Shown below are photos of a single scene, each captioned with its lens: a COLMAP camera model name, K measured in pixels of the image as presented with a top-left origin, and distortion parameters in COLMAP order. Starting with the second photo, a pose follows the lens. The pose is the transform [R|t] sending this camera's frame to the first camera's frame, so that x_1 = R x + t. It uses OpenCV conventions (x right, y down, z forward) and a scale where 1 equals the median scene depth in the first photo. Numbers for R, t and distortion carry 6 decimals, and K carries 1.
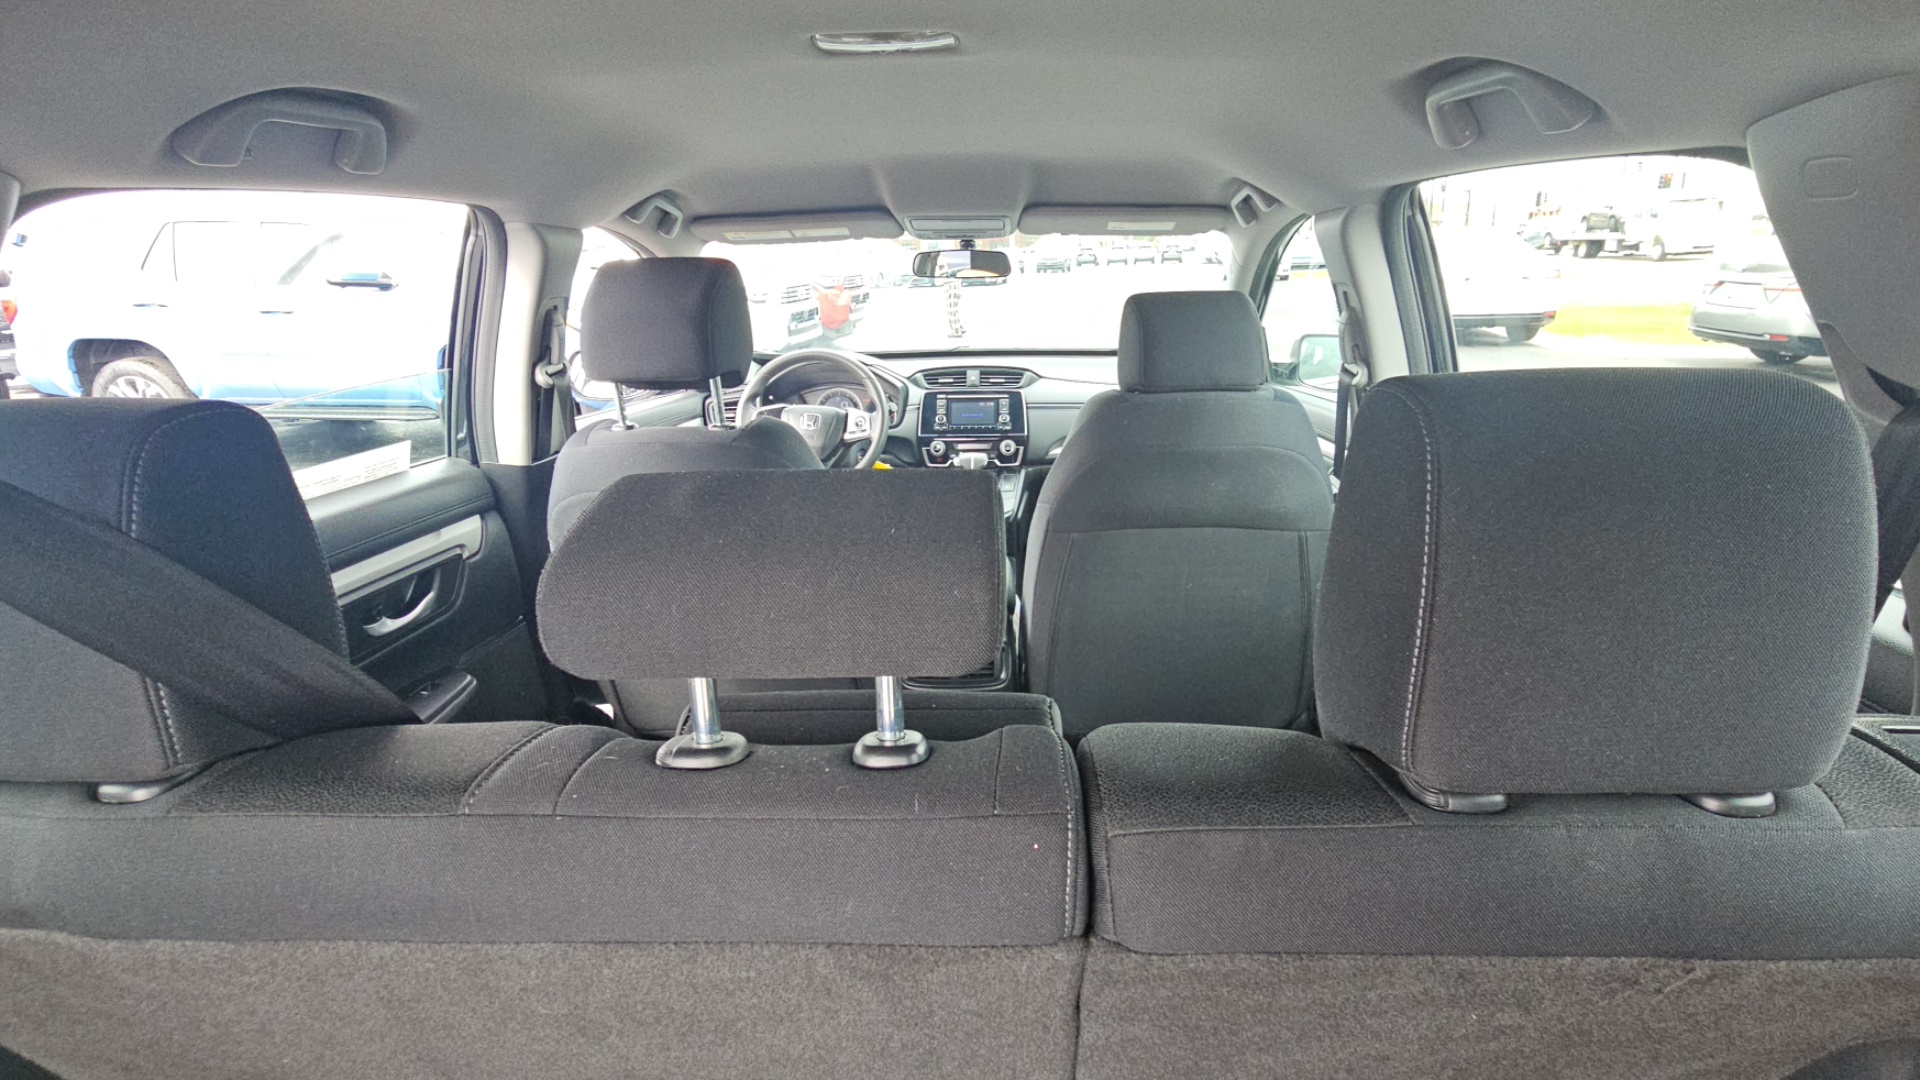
lens RADIAL K [[860.0, 0, 976.9], [0, 860.0, 539.3], [0, 0, 1]] dist [0.001385, -0.000457]
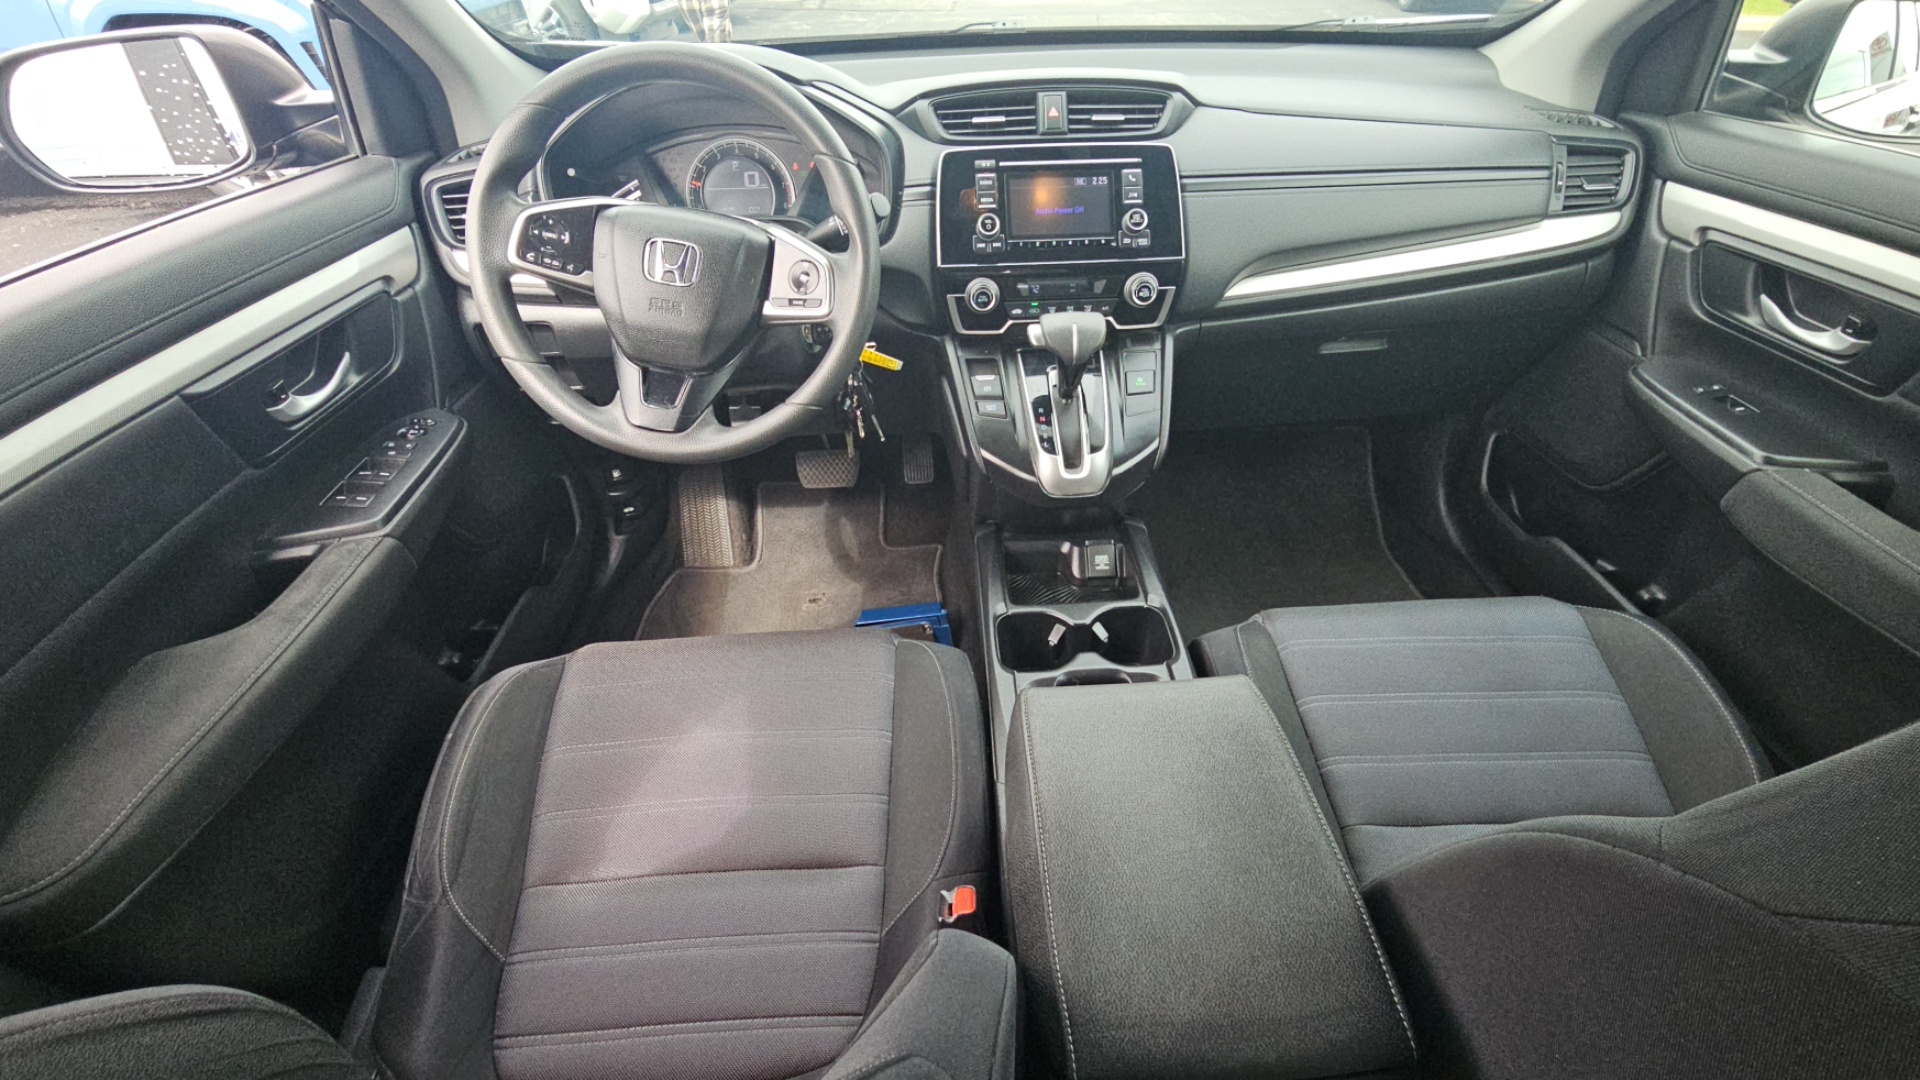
lens RADIAL K [[854.9, 0, 979.0], [0, 854.9, 538.7], [0, 0, 1]] dist [0.014886, -0.010528]
pose [[0.995339, -0.055485, 0.078872, -0.087334], [0.027257, 0.946413, 0.321806, -0.127293], [-0.092501, -0.318157, 0.943515, 0.544249]]
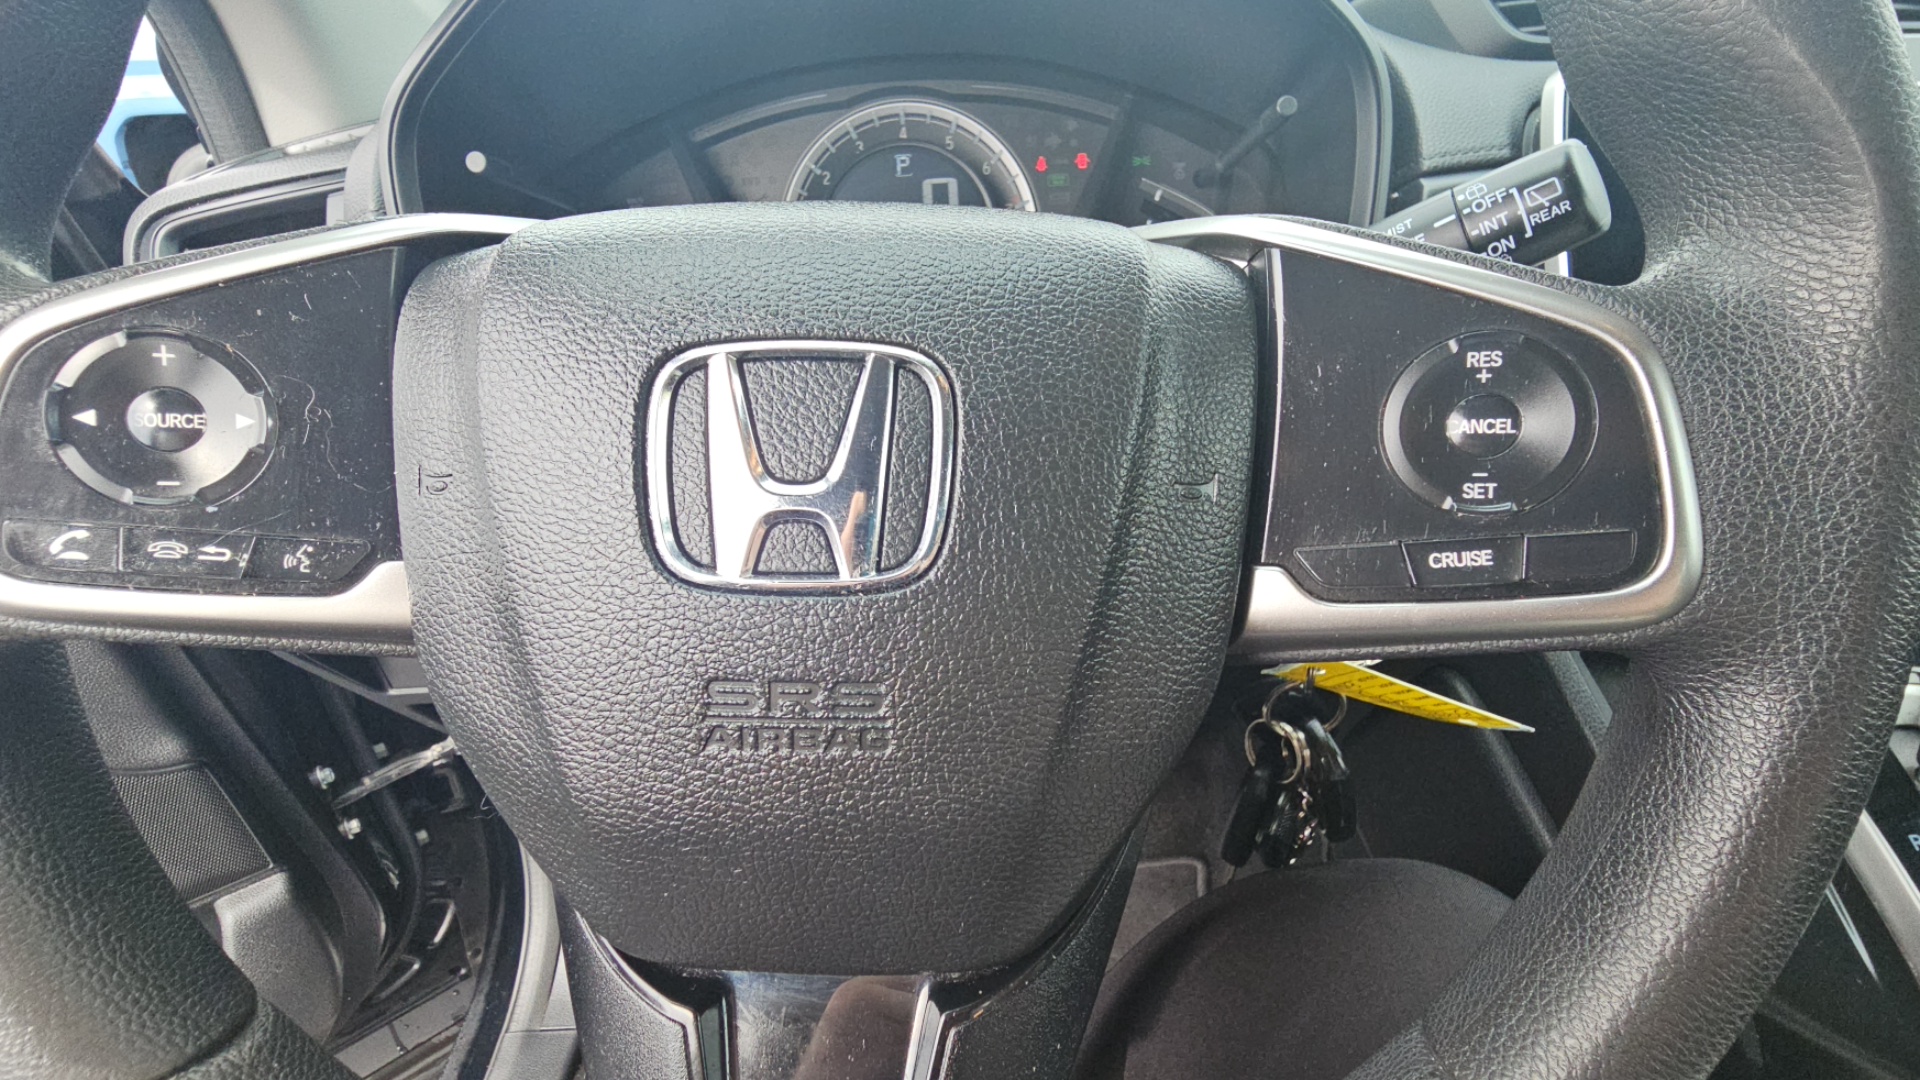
lens RADIAL K [[864.1, 0, 987.2], [0, 864.1, 544.3], [0, 0, 1]] dist [0.008624, -0.009380]
pose [[0.997024, -0.065747, 0.040248, -0.166137], [0.055218, 0.973420, 0.222270, -0.131682], [-0.053792, -0.219387, 0.974154, 0.852993]]
